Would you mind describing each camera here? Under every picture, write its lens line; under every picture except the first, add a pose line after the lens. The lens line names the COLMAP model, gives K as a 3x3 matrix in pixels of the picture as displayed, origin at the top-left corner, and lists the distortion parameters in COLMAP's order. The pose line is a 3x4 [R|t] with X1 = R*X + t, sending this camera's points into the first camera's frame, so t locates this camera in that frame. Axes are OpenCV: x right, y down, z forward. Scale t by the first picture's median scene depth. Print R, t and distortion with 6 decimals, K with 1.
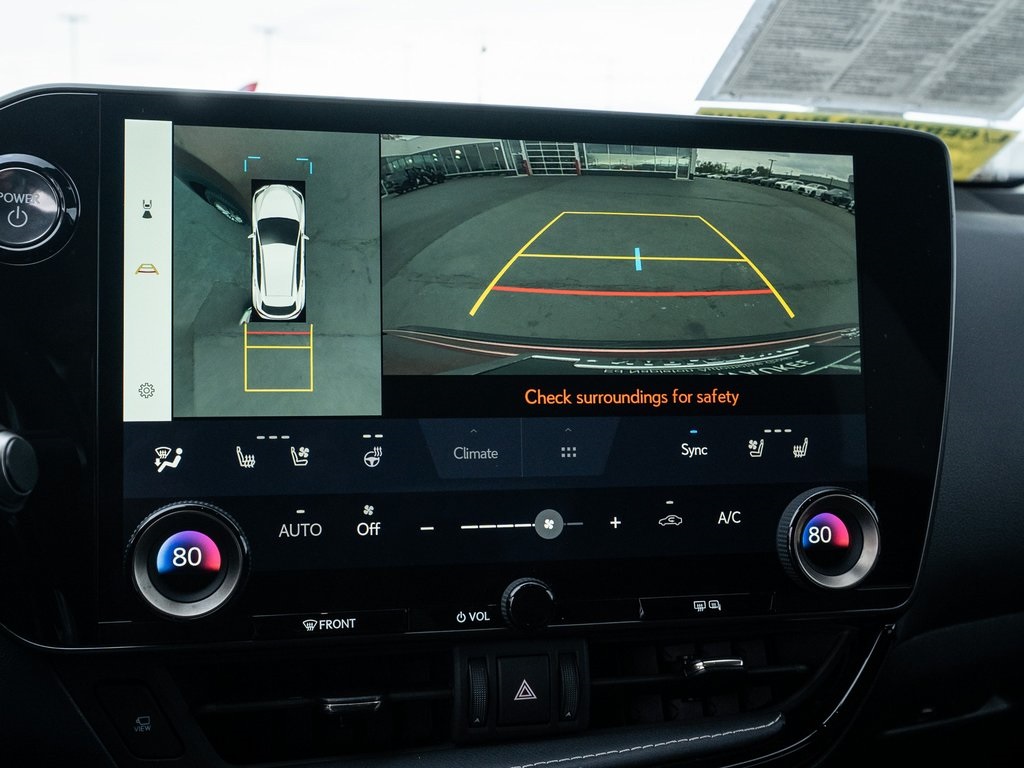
lens RADIAL K [[1149.5, 0, 503.2], [0, 1149.5, 377.2], [0, 0, 1]] dist [-0.020972, 0.000000]
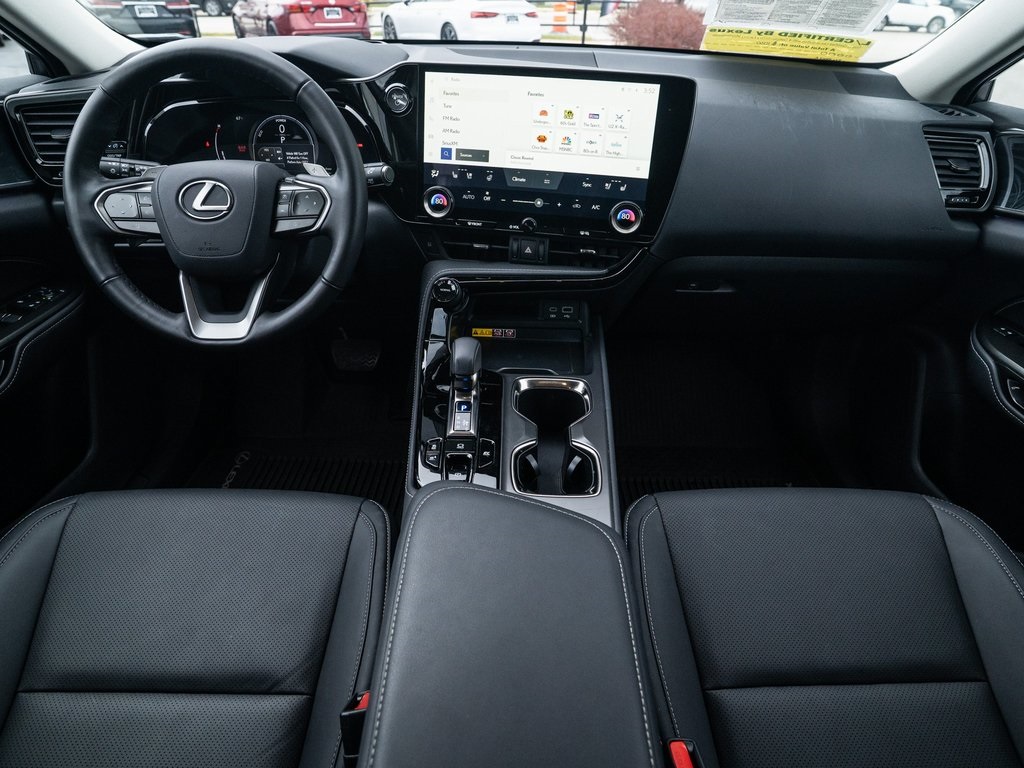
lens RADIAL K [[609.6, 0, 517.8], [0, 609.6, 378.0], [0, 0, 1]] dist [-0.068365, 0.033164]
pose [[0.927316, 0.199943, -0.316397, 0.675059], [-0.055452, 0.909417, 0.412172, -0.141543], [0.370148, -0.364669, 0.854404, -0.770855]]
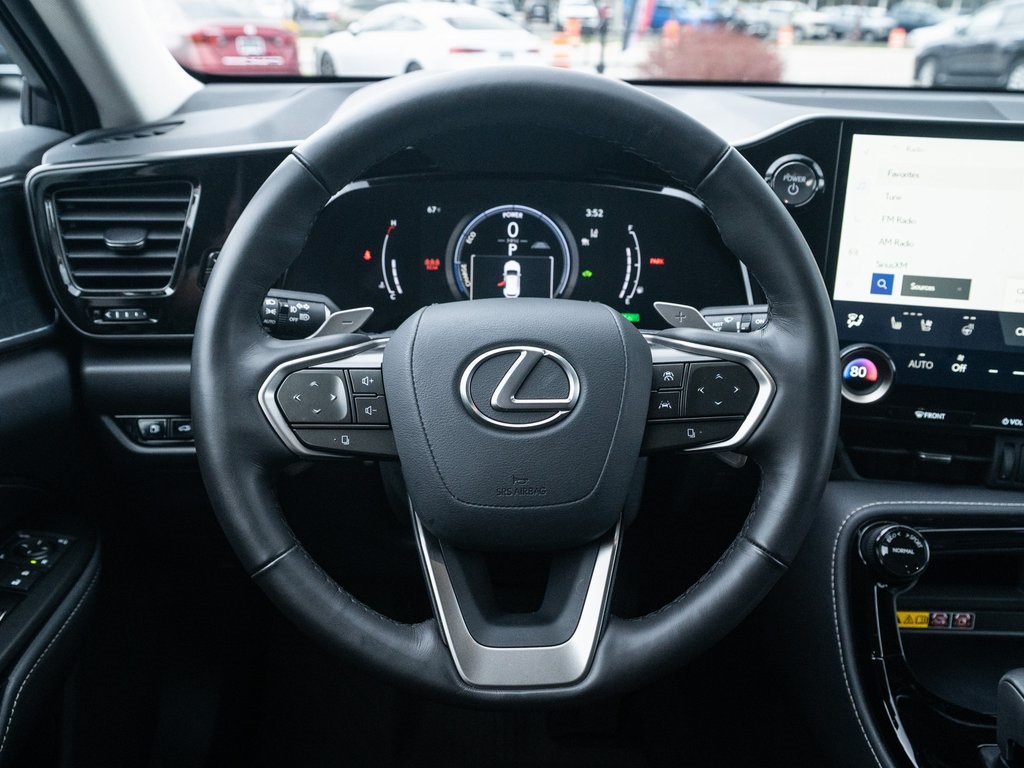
lens RADIAL K [[908.2, 0, 500.1], [0, 908.2, 377.0], [0, 0, 1]] dist [-0.010225, 0.046385]
pose [[0.934417, 0.129845, -0.331669, -0.318455], [-0.057299, 0.973855, 0.219825, -0.131041], [0.351541, -0.186404, 0.917427, -0.594004]]
